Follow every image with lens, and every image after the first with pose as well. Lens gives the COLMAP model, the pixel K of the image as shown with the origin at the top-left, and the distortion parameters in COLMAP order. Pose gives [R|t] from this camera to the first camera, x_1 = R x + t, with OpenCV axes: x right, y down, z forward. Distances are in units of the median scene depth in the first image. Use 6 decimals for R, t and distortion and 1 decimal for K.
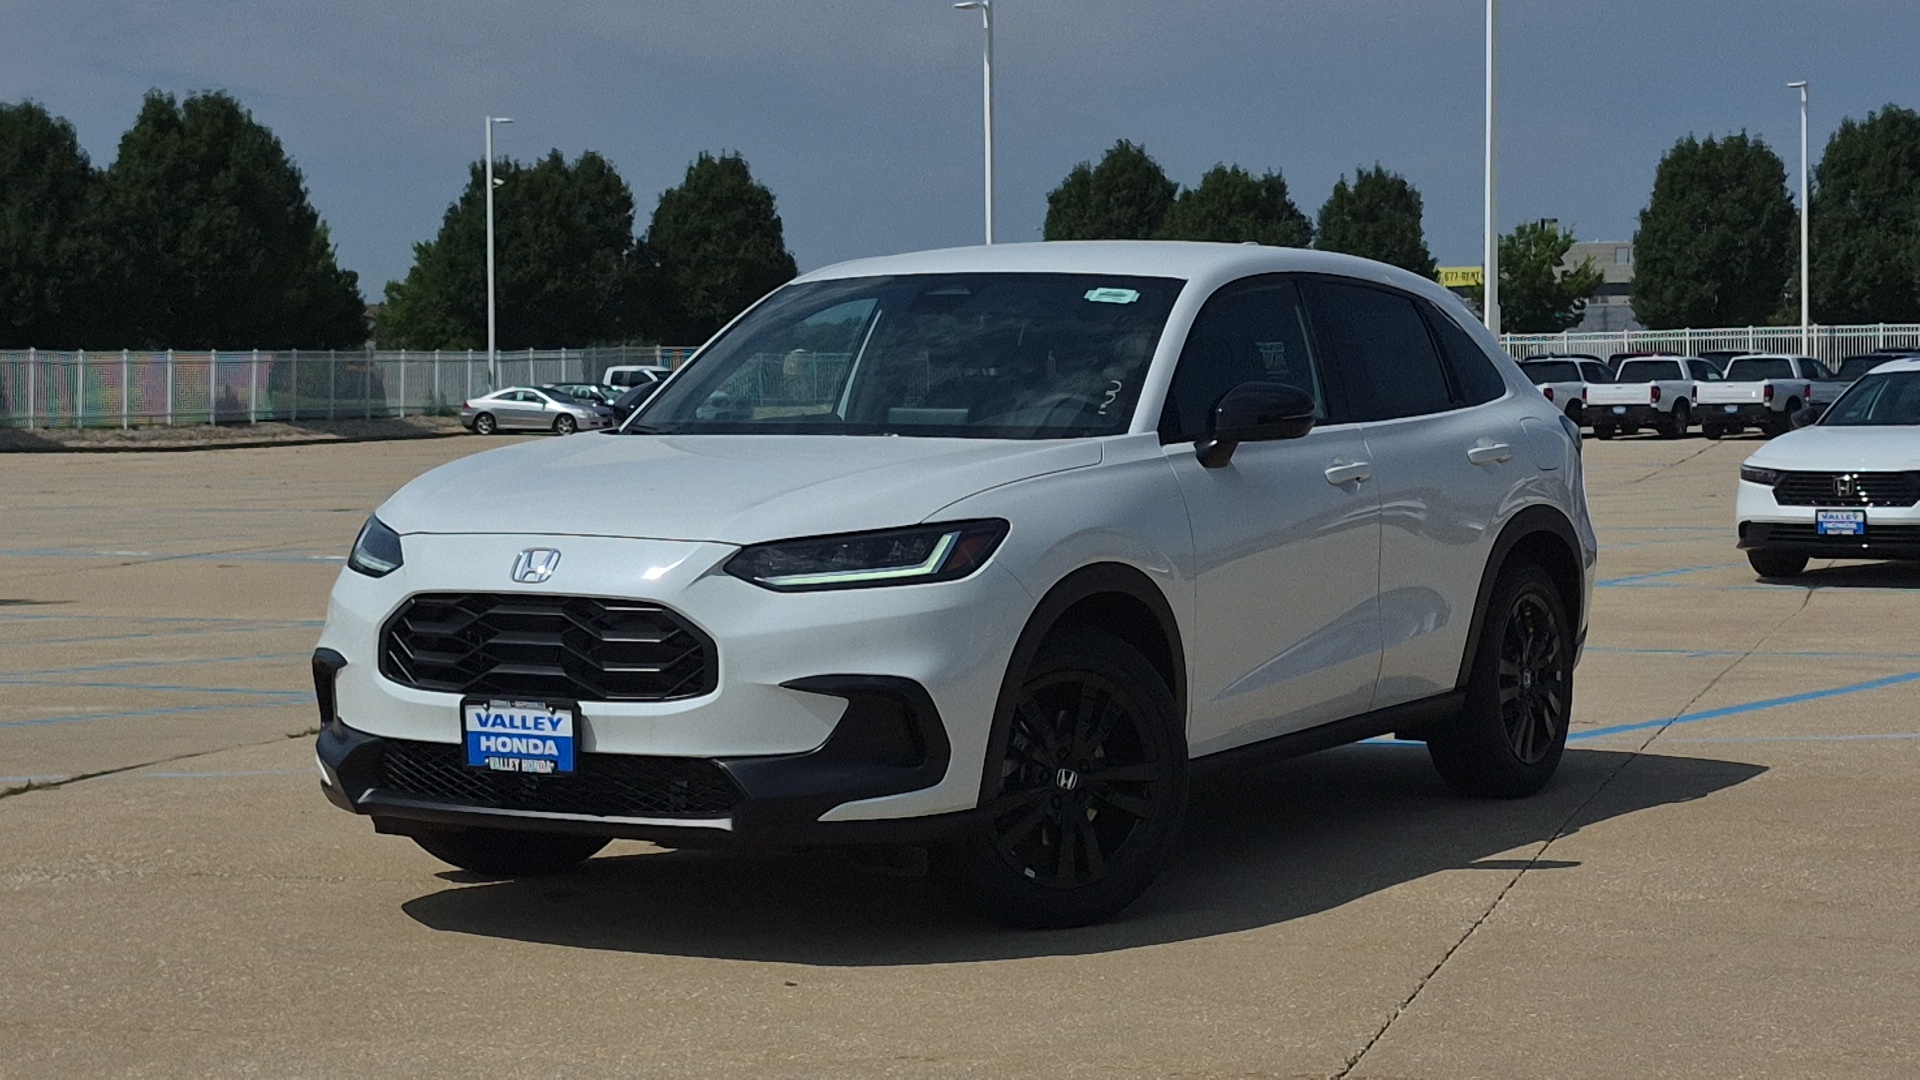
lens RADIAL K [[3810.4, 0, 960.0], [0, 3810.4, 540.0], [0, 0, 1]] dist [0.037078, 0.069873]
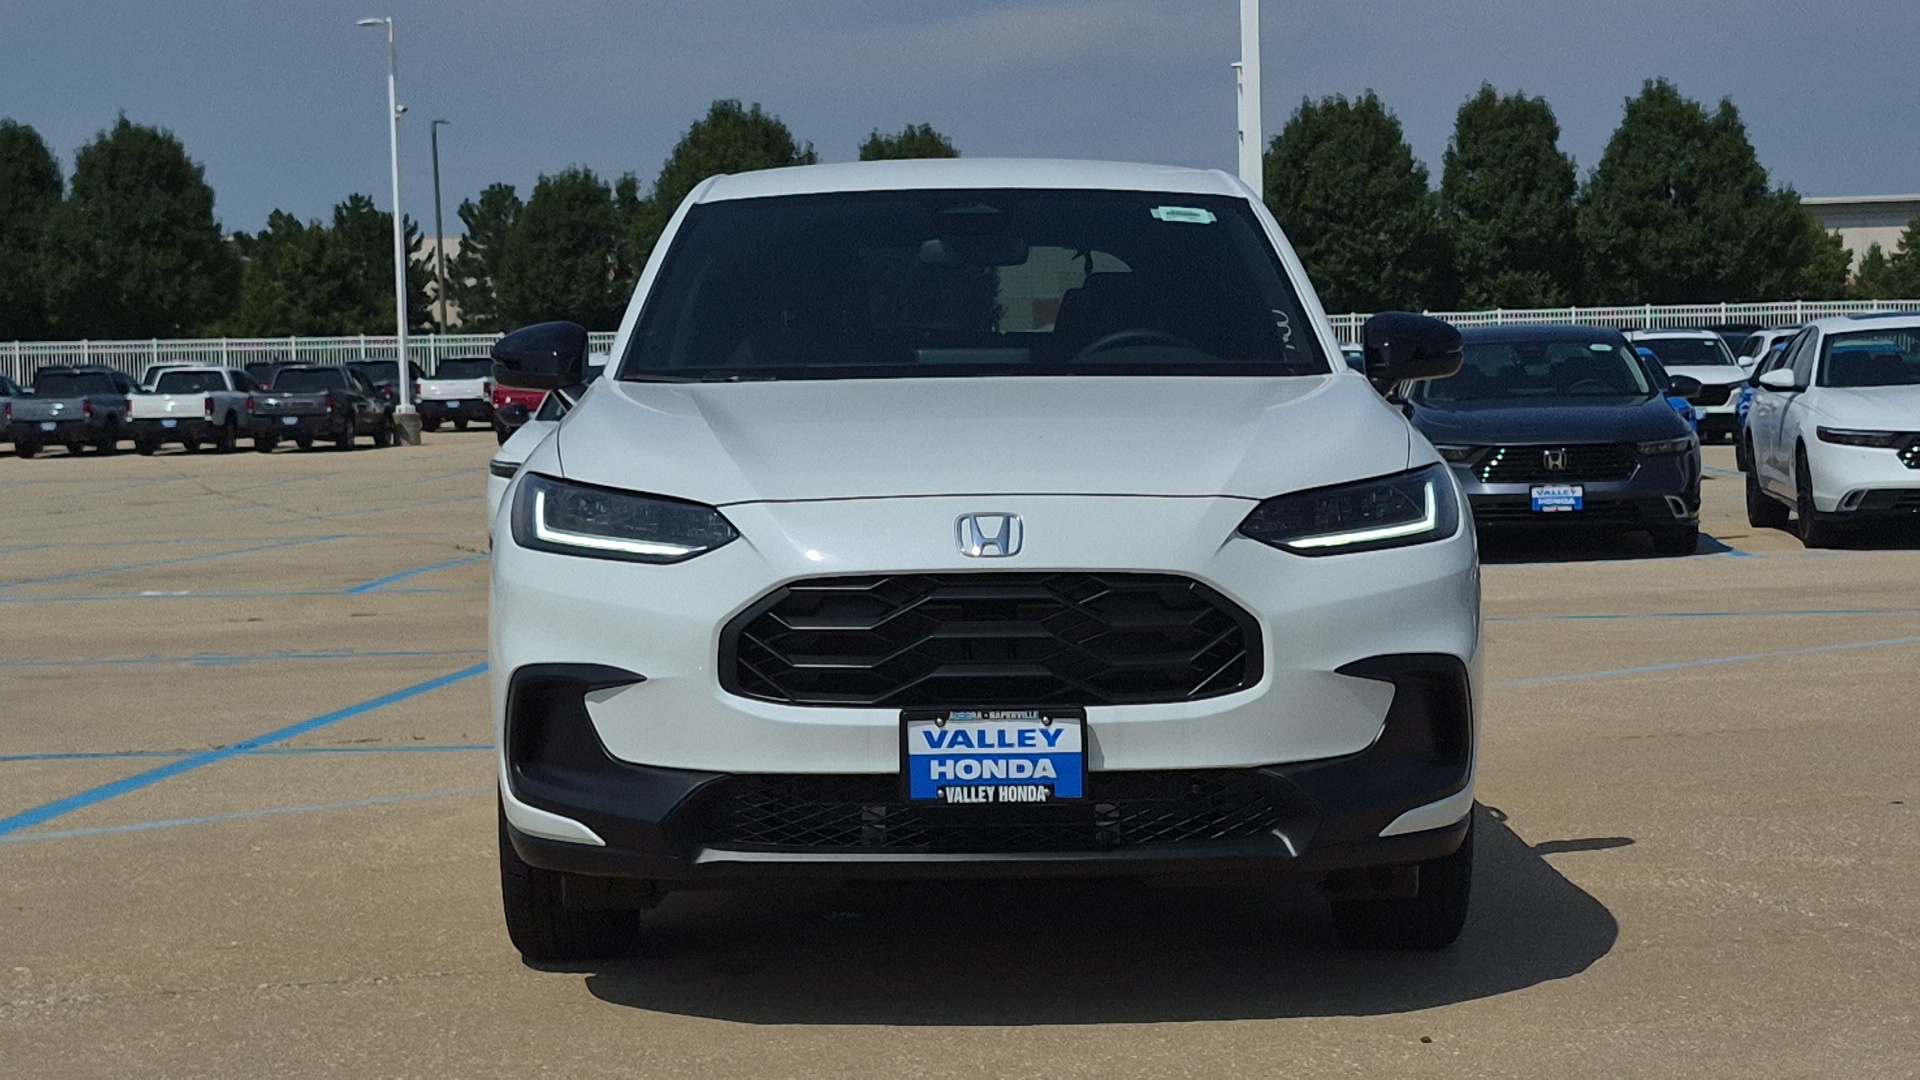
lens RADIAL K [[3810.4, 0, 960.0], [0, 3810.4, 540.0], [0, 0, 1]] dist [0.037078, 0.069873]
pose [[0.865616, -0.032101, 0.499678, -0.504290], [0.036579, 0.999330, 0.000832, 0.006854], [-0.499370, 0.017557, 0.866211, 0.336382]]
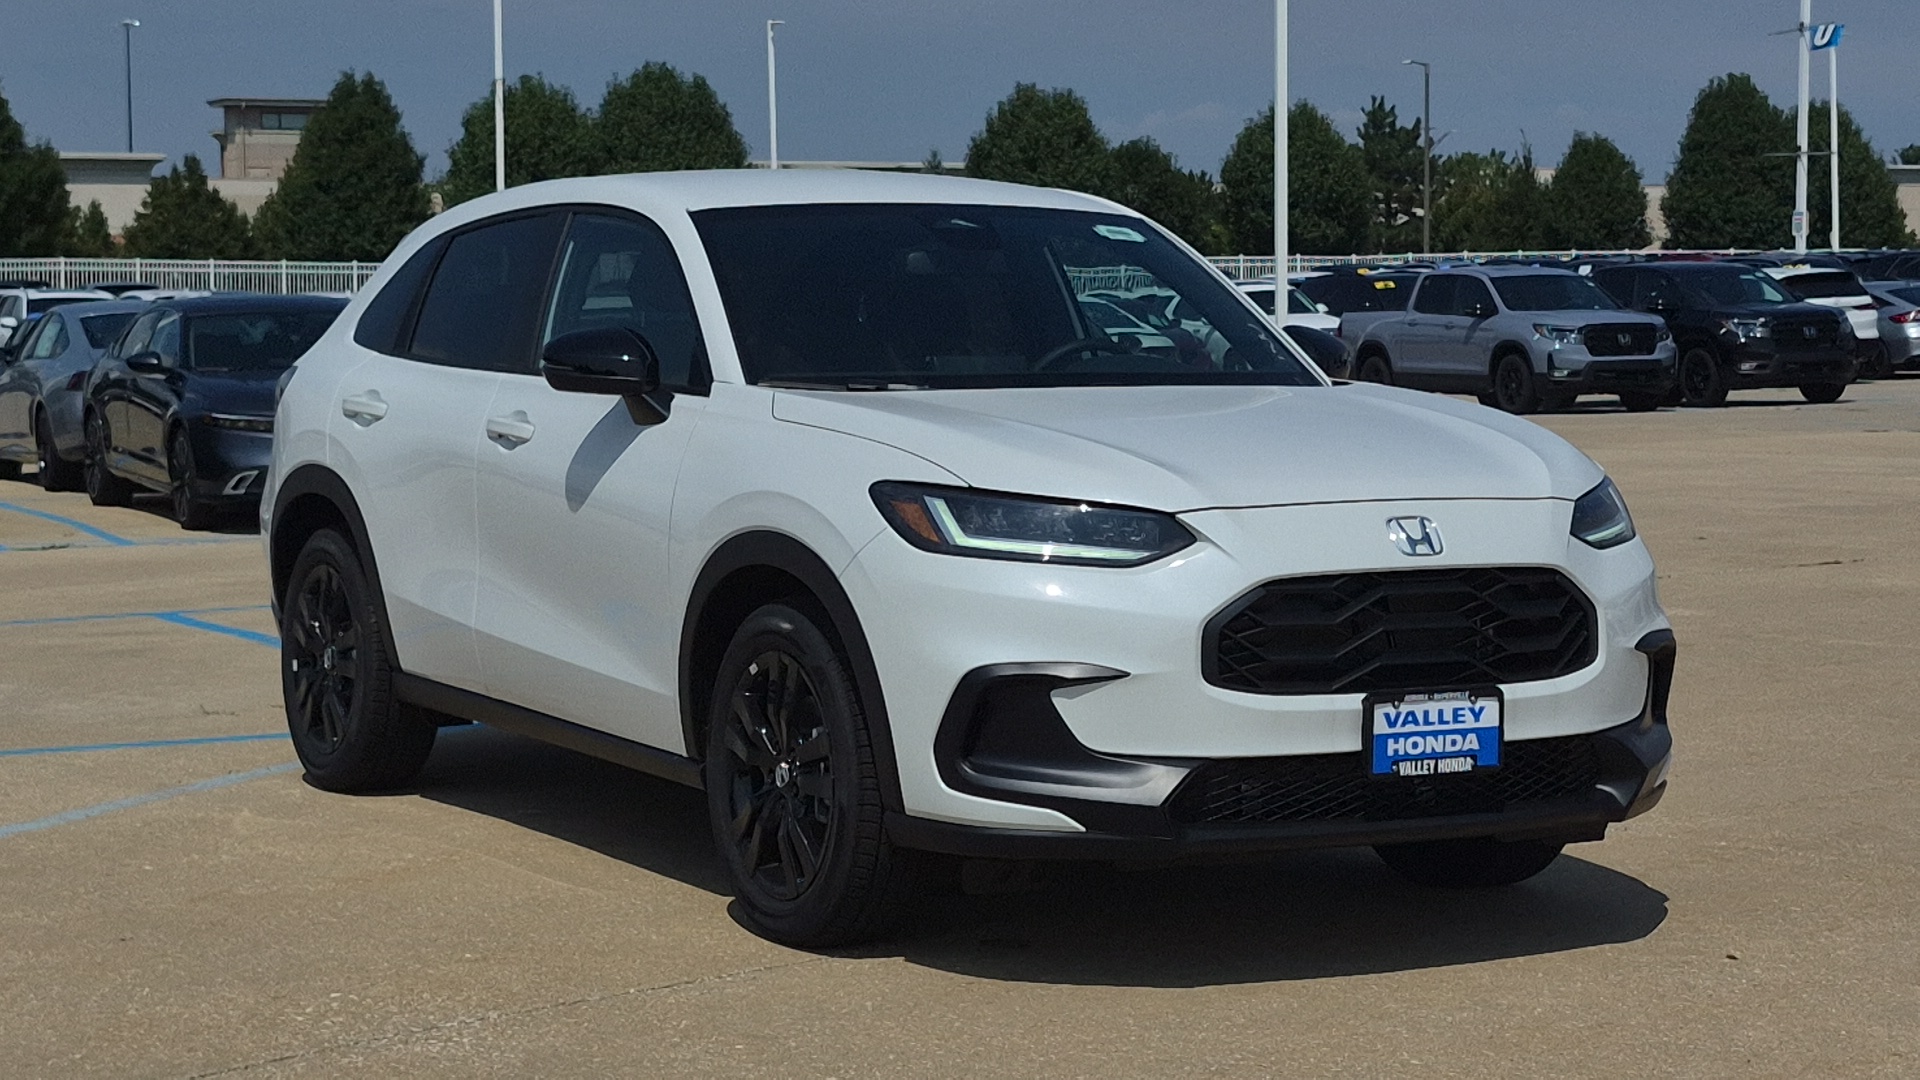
lens RADIAL K [[3810.4, 0, 960.0], [0, 3810.4, 540.0], [0, 0, 1]] dist [0.037078, 0.069873]
pose [[0.507266, -0.051966, 0.860221, -0.912425], [0.042744, 0.998469, 0.035112, -0.027352], [-0.860729, 0.018958, 0.508710, 0.651377]]
